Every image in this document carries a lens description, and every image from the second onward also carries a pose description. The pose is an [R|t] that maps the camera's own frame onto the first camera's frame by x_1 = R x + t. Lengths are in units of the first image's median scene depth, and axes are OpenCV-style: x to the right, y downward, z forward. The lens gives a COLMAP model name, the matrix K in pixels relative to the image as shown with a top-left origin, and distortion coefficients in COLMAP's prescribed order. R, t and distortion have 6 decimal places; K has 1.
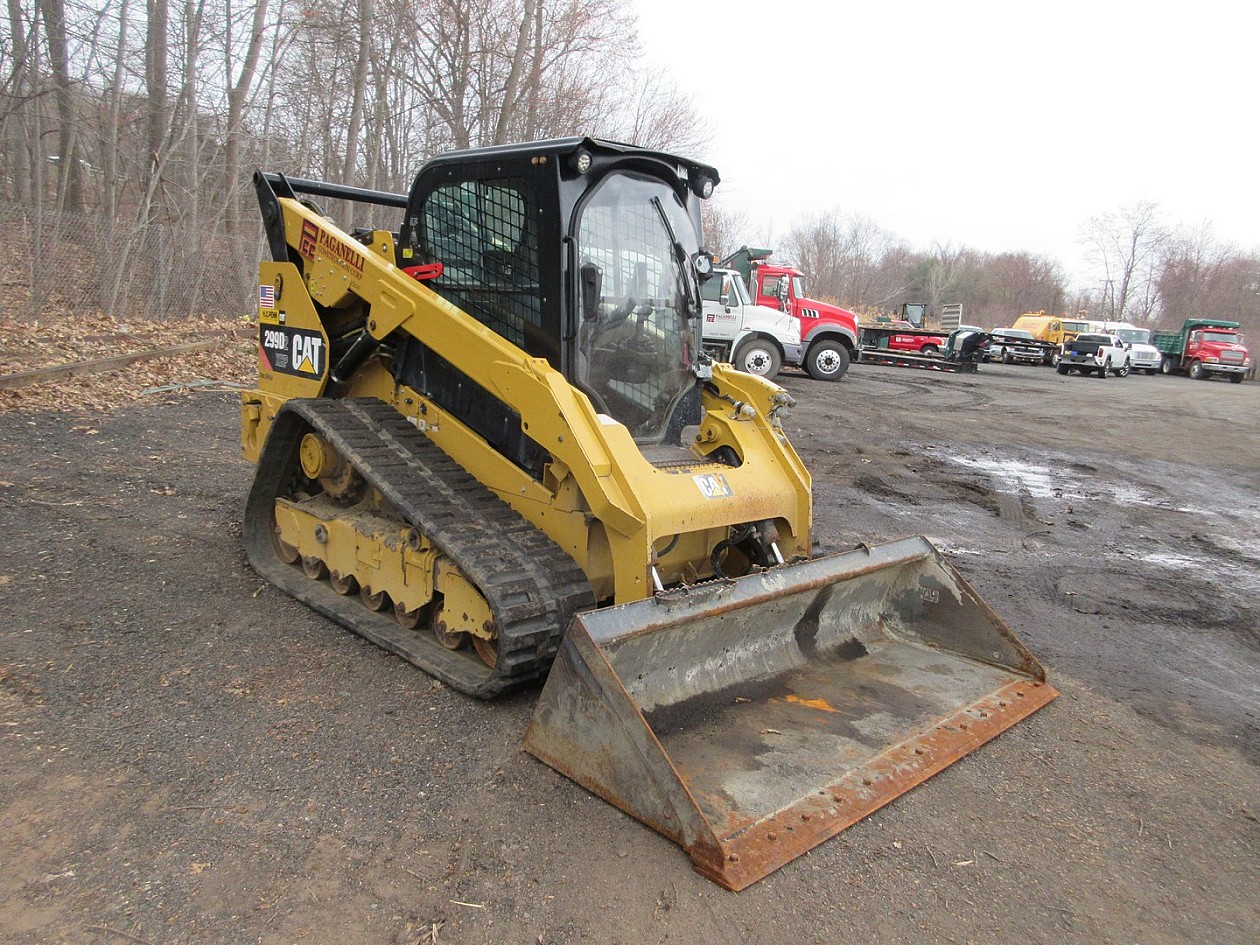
lens RADIAL K [[952.0, 0, 630.0], [0, 952.0, 472.5], [0, 0, 1]] dist [0.003754, 0.001522]
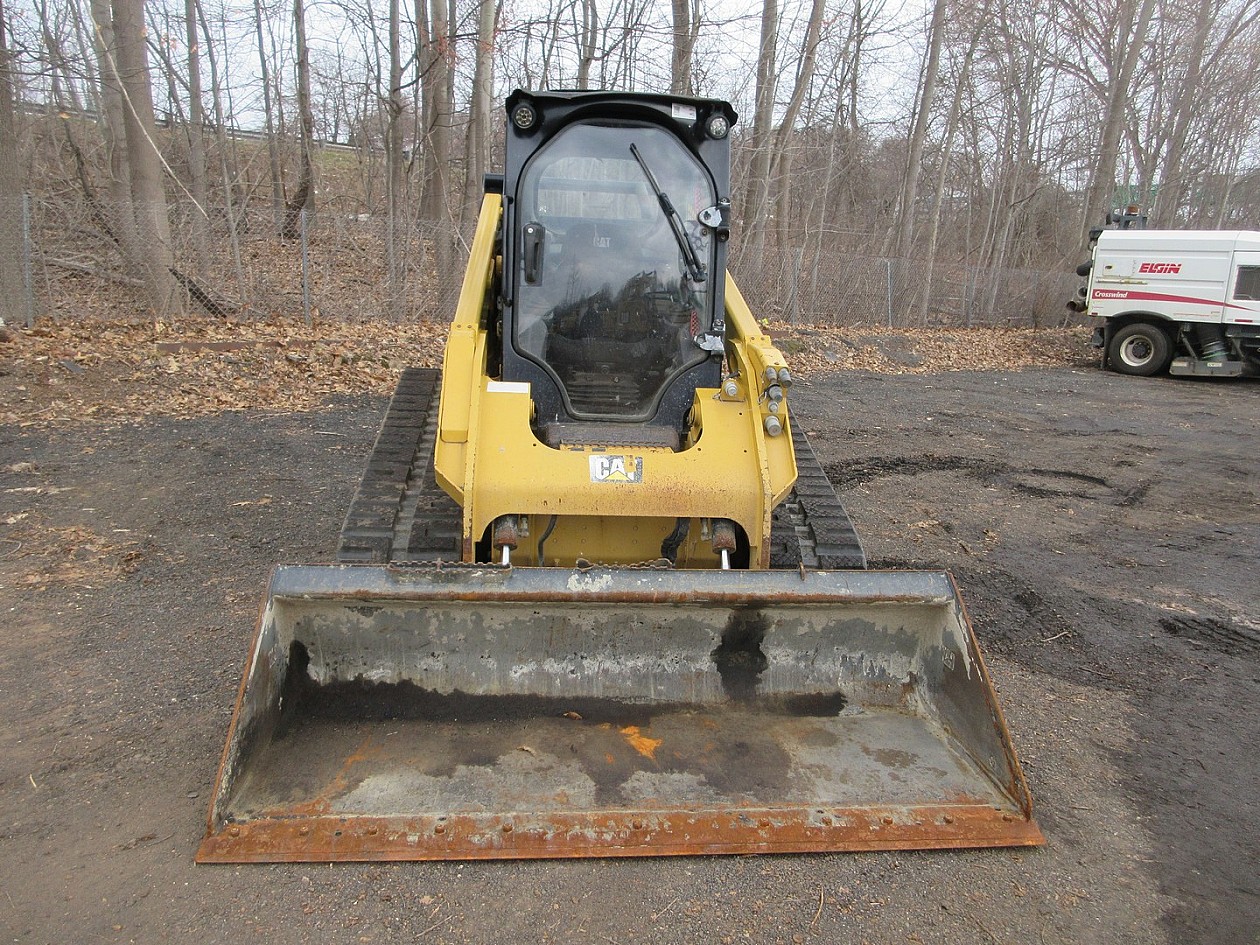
lens RADIAL K [[952.0, 0, 630.0], [0, 952.0, 472.5], [0, 0, 1]] dist [0.003754, 0.001522]
pose [[0.771403, 0.083892, -0.630793, 0.589408], [-0.093084, 0.995485, 0.018560, 0.000196], [0.629502, 0.044399, 0.775730, 0.307745]]
